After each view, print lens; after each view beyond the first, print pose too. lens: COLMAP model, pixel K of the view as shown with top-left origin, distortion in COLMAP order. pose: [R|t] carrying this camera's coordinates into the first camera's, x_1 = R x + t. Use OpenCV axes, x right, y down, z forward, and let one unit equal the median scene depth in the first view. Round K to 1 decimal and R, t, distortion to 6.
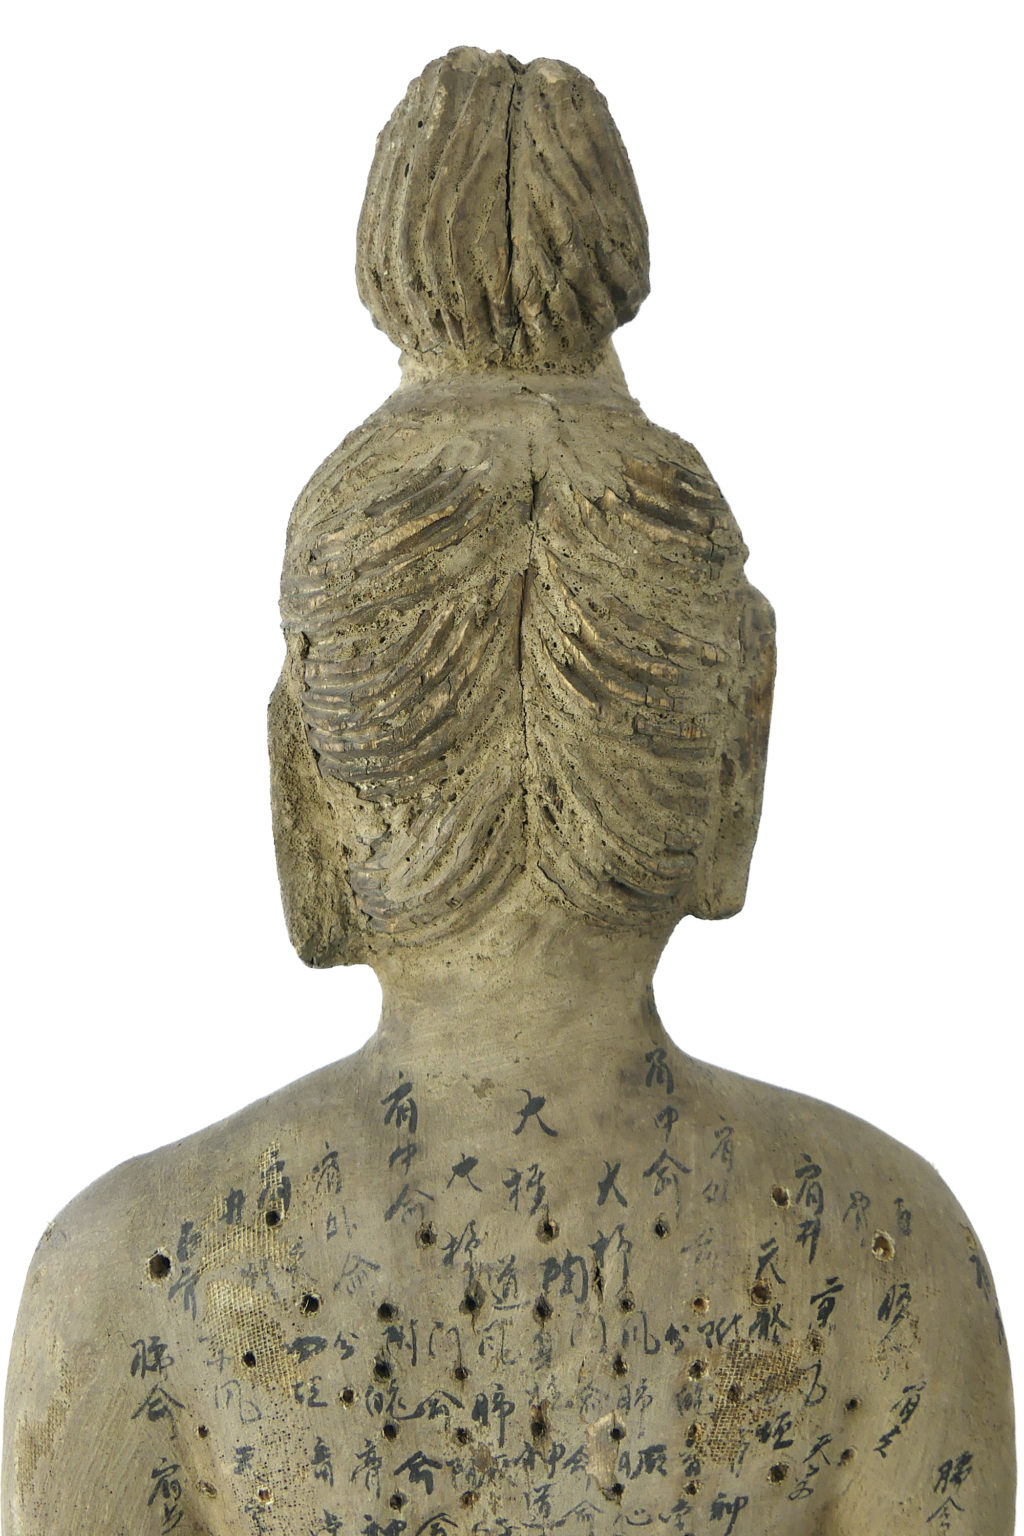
lens RADIAL K [[1210.9, 0, 506.0], [0, 1210.9, 768.0], [0, 0, 1]] dist [-0.006761, 0.019644]
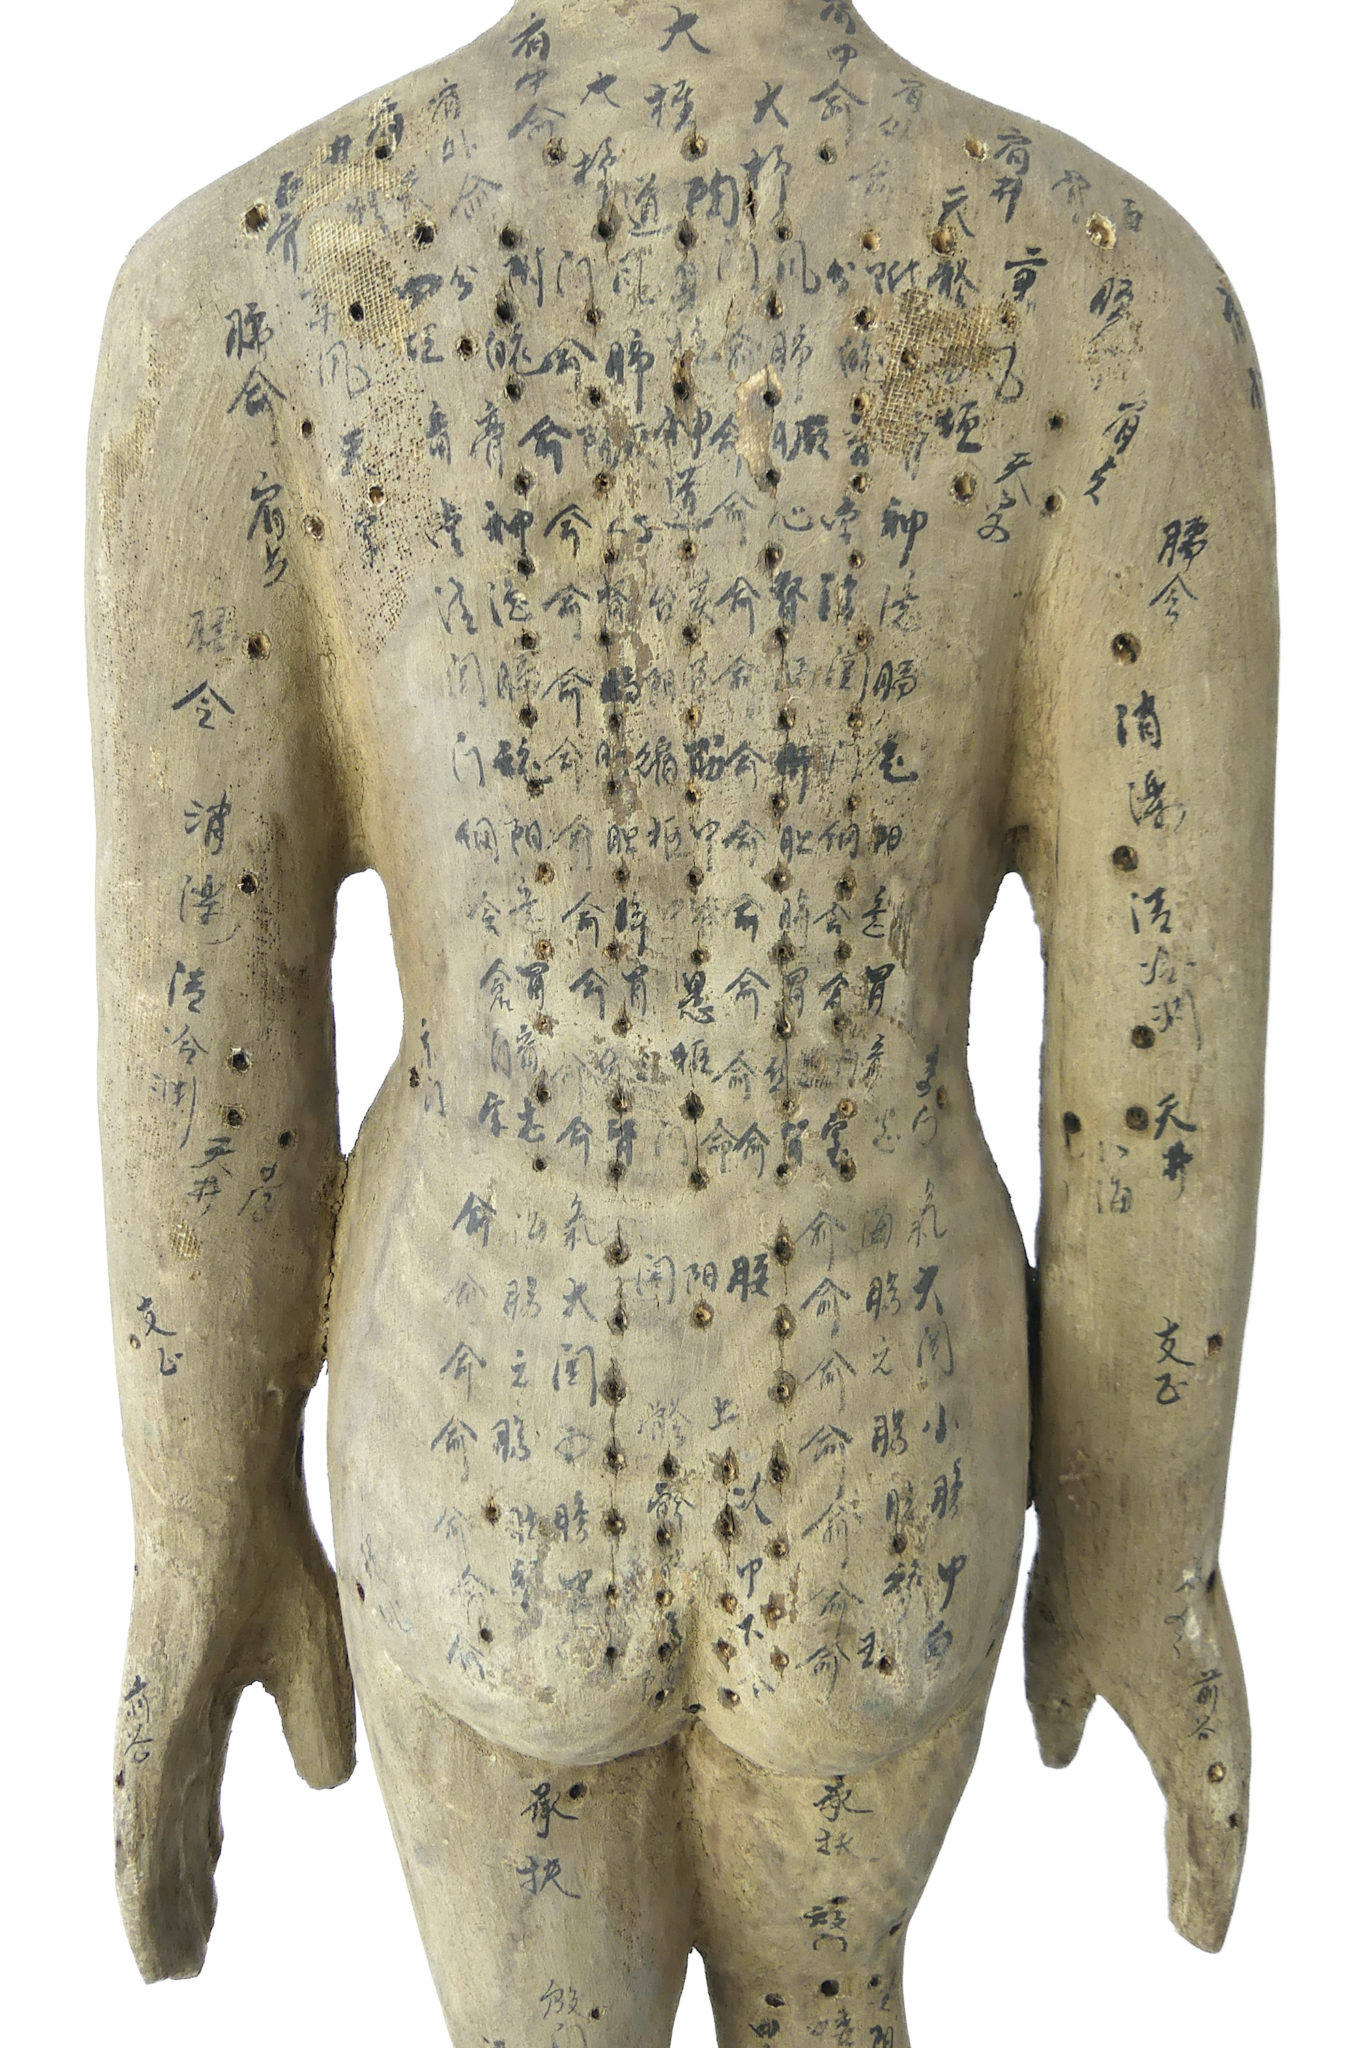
lens RADIAL K [[1973.0, 0, 690.7], [0, 1973.0, 1023.3], [0, 0, 1]] dist [0.000192, 0.000000]
pose [[0.996999, 0.022961, -0.073929, 0.147478], [-0.014751, 0.993851, 0.109737, 0.831075], [0.075995, -0.108317, 0.991207, -0.459037]]
